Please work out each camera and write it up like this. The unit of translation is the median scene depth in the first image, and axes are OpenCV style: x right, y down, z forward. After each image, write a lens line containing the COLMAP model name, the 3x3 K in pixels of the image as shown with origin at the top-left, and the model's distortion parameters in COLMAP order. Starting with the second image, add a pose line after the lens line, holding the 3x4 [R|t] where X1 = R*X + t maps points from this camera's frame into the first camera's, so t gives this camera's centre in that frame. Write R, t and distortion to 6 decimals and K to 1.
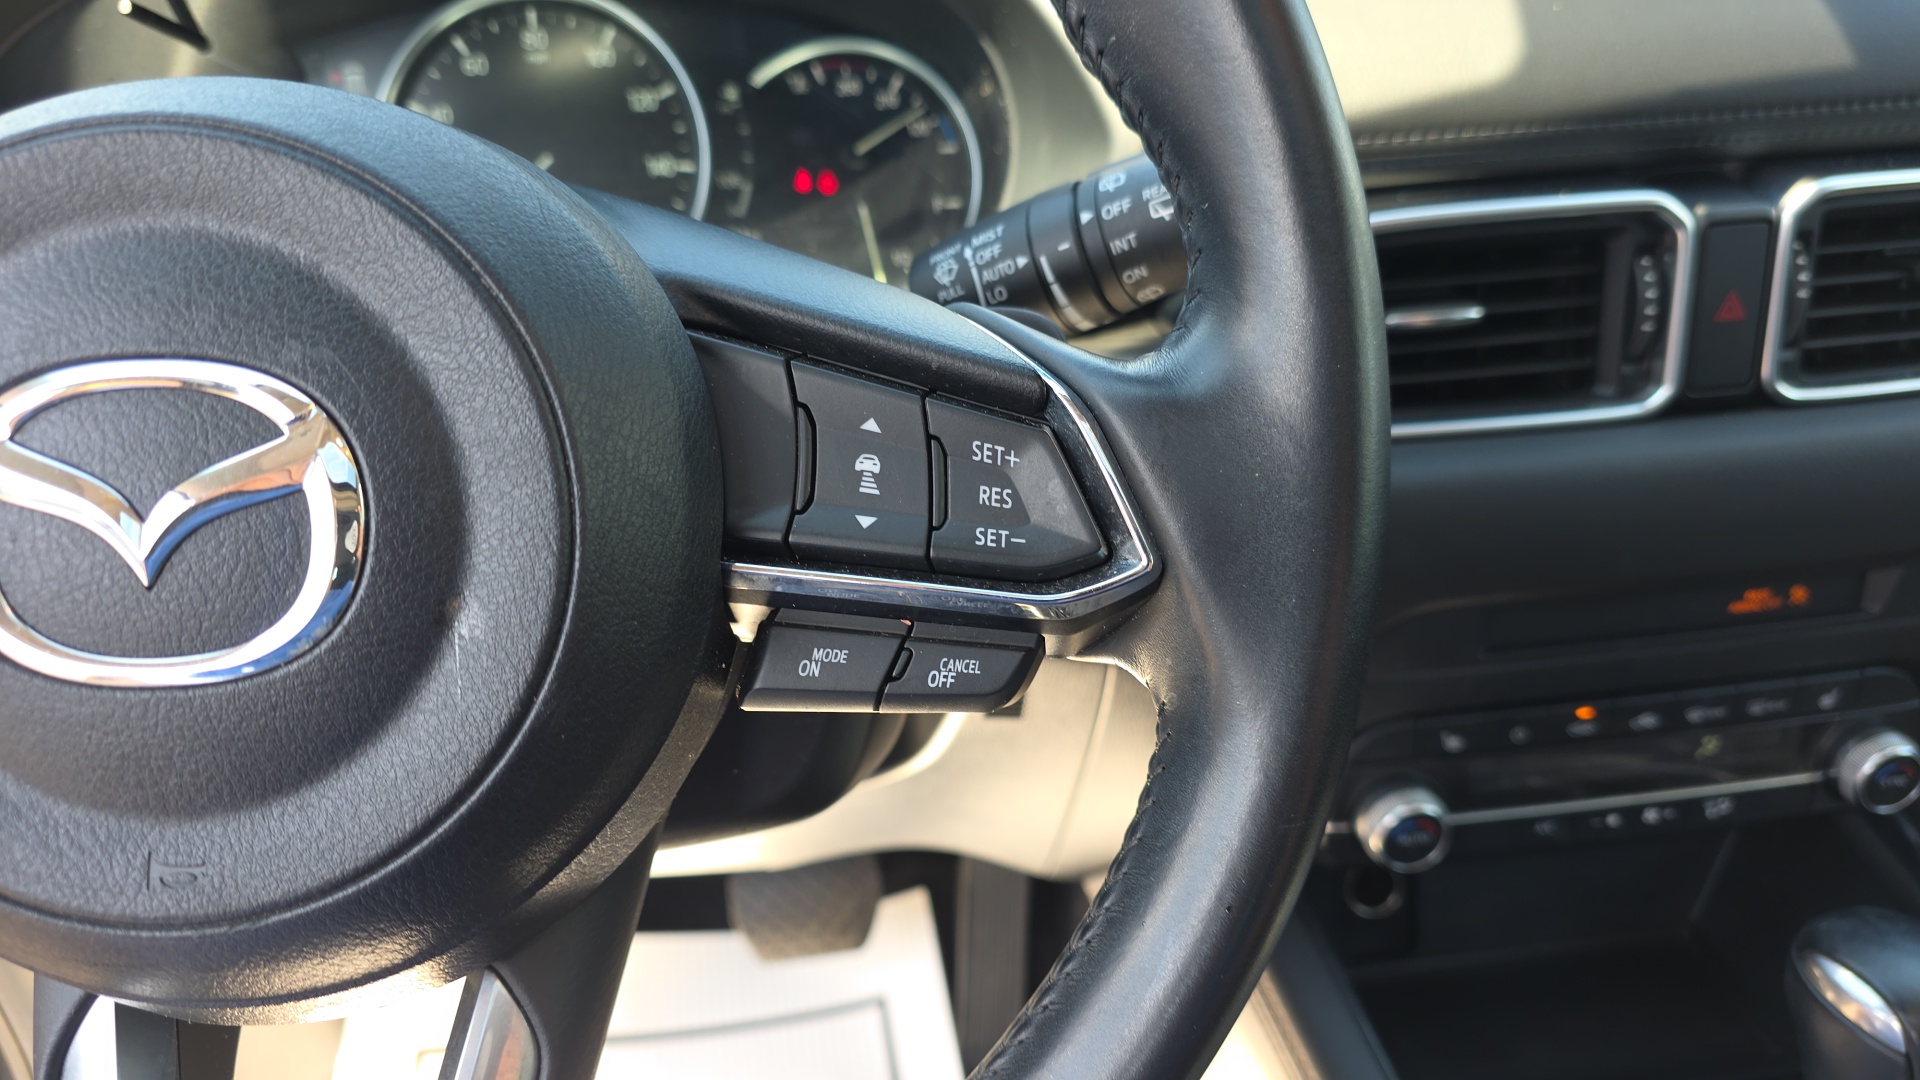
lens RADIAL K [[1346.7, 0, 964.1], [0, 1346.7, 561.2], [0, 0, 1]] dist [0.028283, -0.055740]
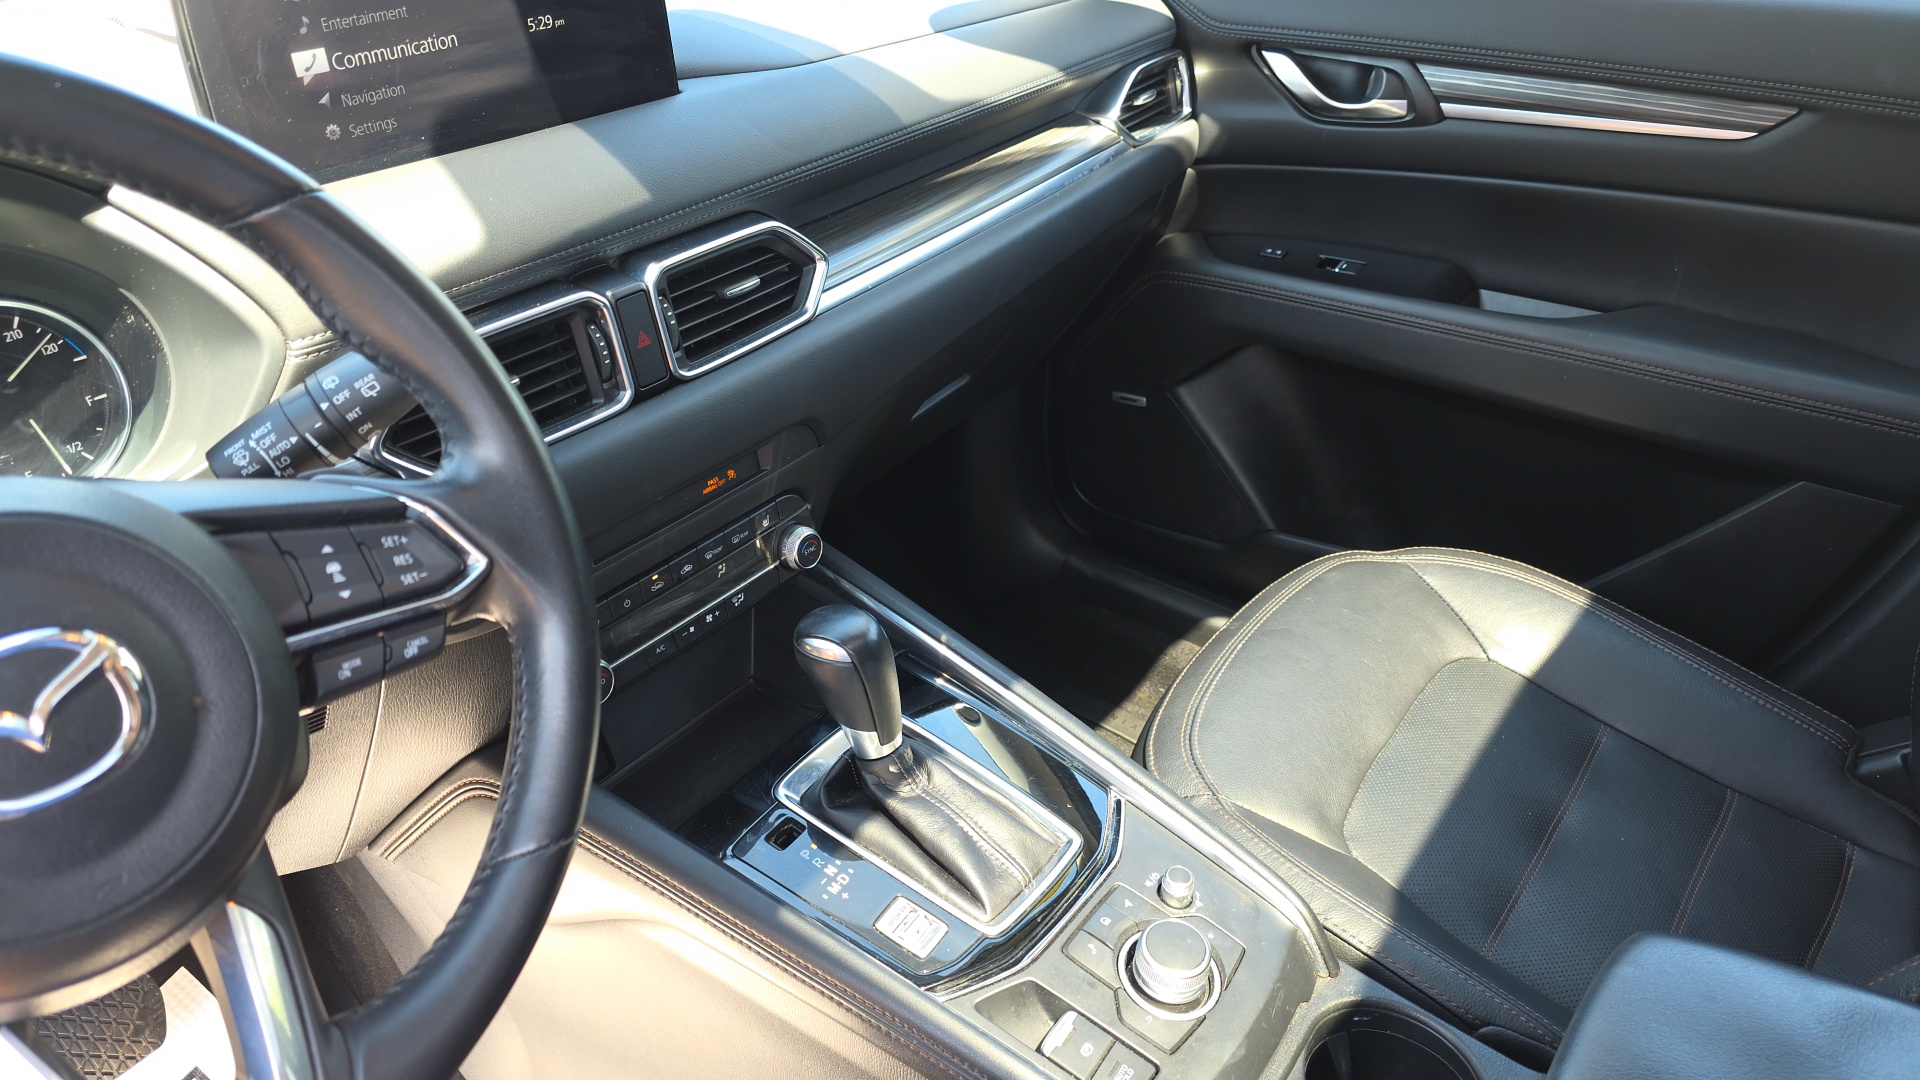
lens RADIAL K [[1303.3, 0, 953.0], [0, 1303.3, 543.1], [0, 0, 1]] dist [0.052782, -0.051214]
pose [[0.694970, -0.351352, 0.627351, -0.403744], [0.343940, 0.928635, 0.139077, -0.038138], [-0.631445, 0.119116, 0.766217, -0.683091]]
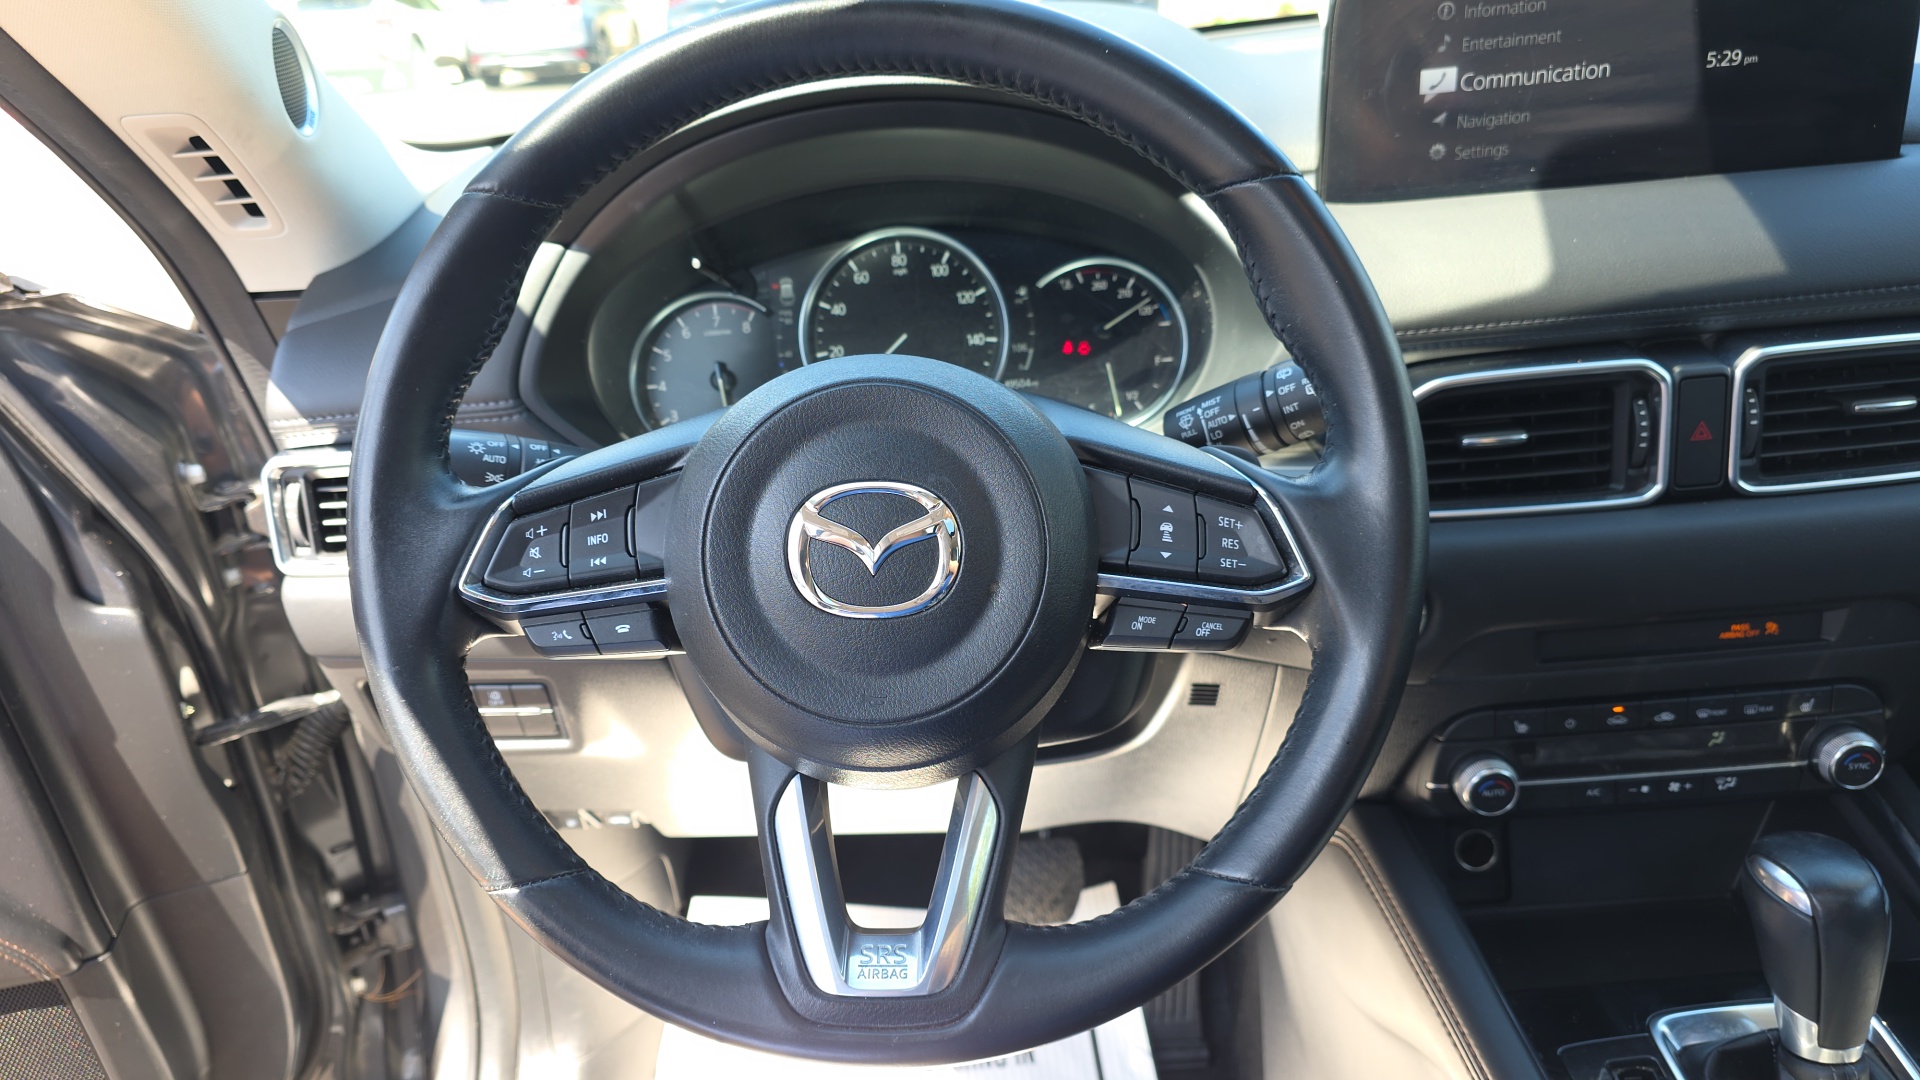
lens RADIAL K [[1320.8, 0, 932.0], [0, 1320.8, 542.0], [0, 0, 1]] dist [0.044103, -0.060871]
pose [[0.991164, 0.008177, -0.132392, -0.100185], [-0.017519, 0.997424, -0.069554, 0.061425], [0.131482, 0.071259, 0.988754, -0.662423]]
